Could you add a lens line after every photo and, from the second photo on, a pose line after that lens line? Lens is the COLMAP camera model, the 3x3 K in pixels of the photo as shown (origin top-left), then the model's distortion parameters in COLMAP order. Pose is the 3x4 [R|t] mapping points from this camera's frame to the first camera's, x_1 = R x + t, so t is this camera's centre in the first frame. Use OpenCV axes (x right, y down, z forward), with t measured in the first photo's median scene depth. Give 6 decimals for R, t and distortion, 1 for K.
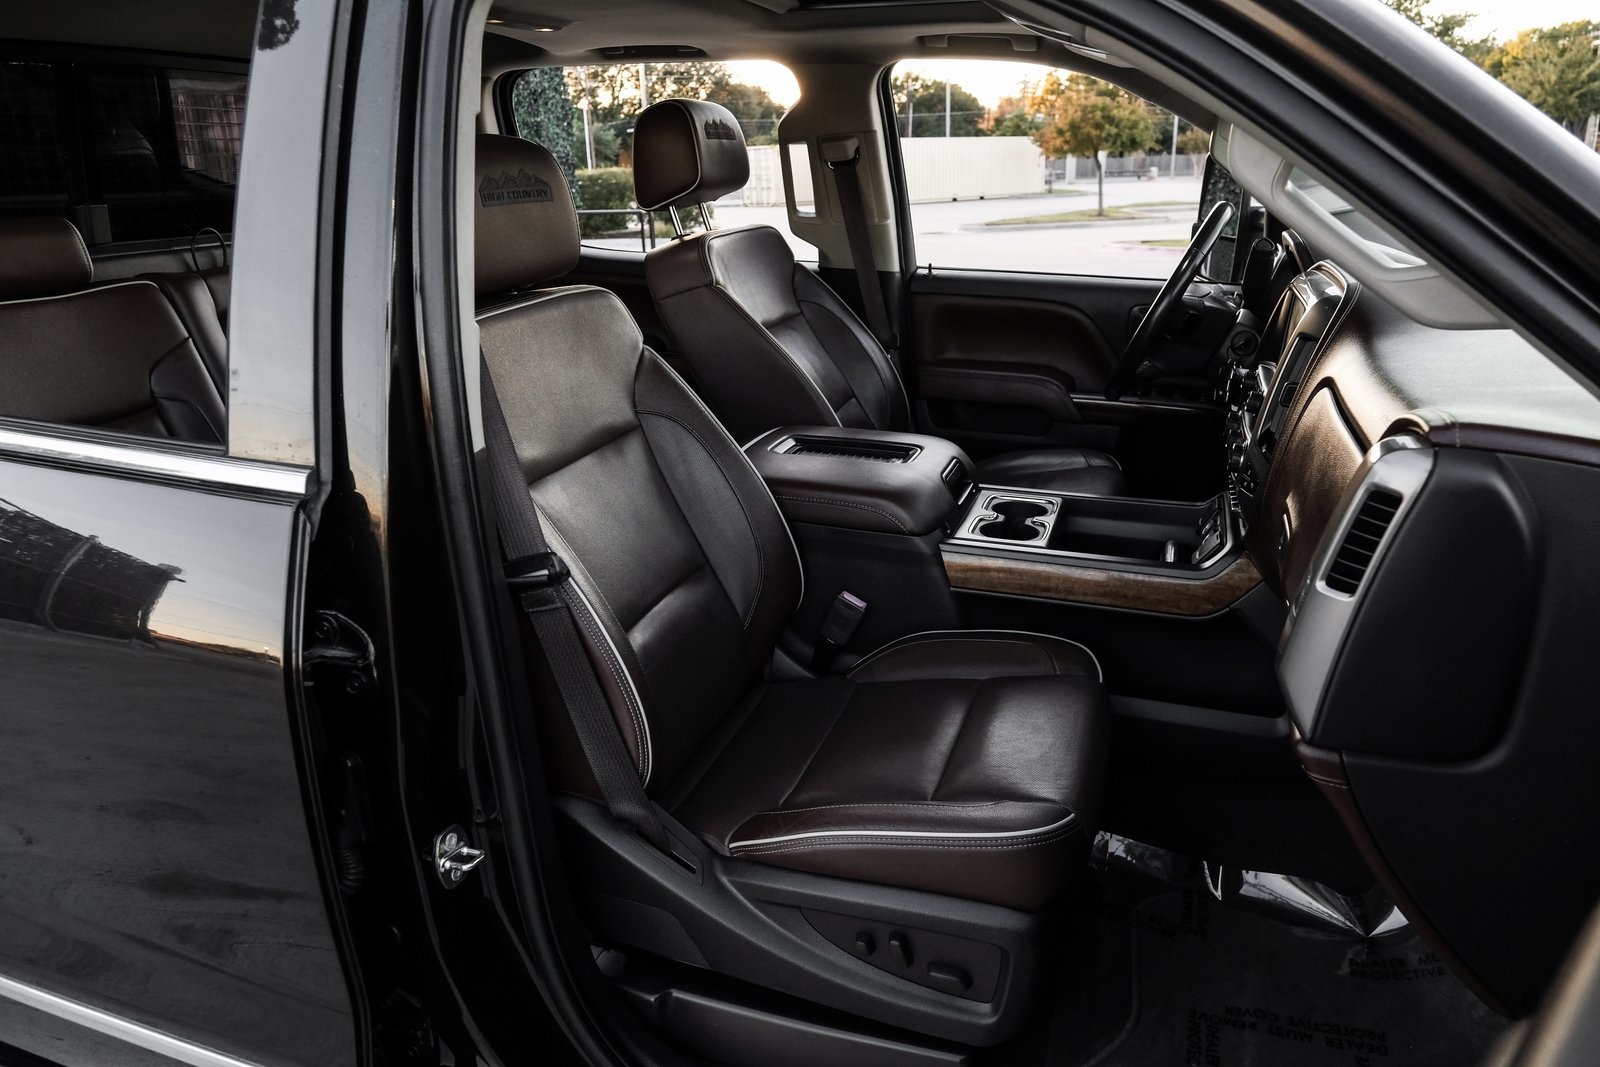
lens RADIAL K [[1120.8, 0, 800.0], [0, 1120.8, 533.5], [0, 0, 1]] dist [-0.011474, -0.002555]
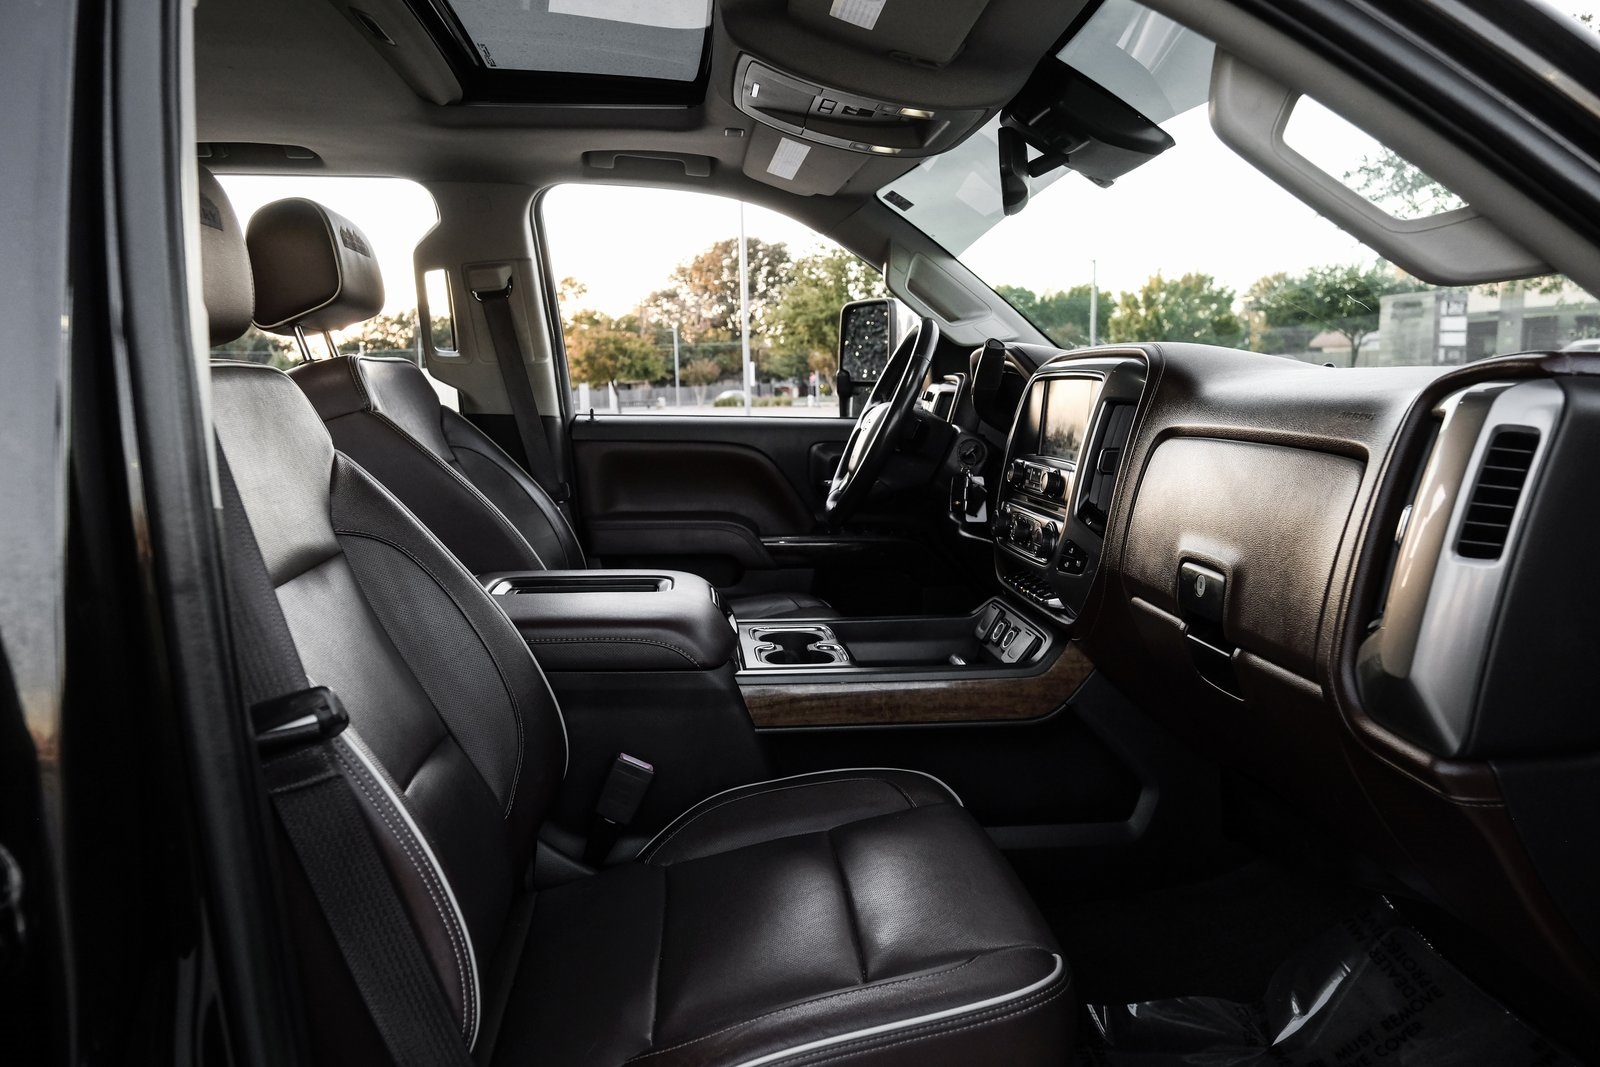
lens RADIAL K [[1120.8, 0, 800.0], [0, 1120.8, 533.5], [0, 0, 1]] dist [-0.011474, -0.002555]
pose [[0.910775, -0.052560, 0.409544, -0.143924], [0.134045, 0.975781, -0.172869, 0.048709], [-0.390539, 0.212342, 0.895762, 0.198612]]
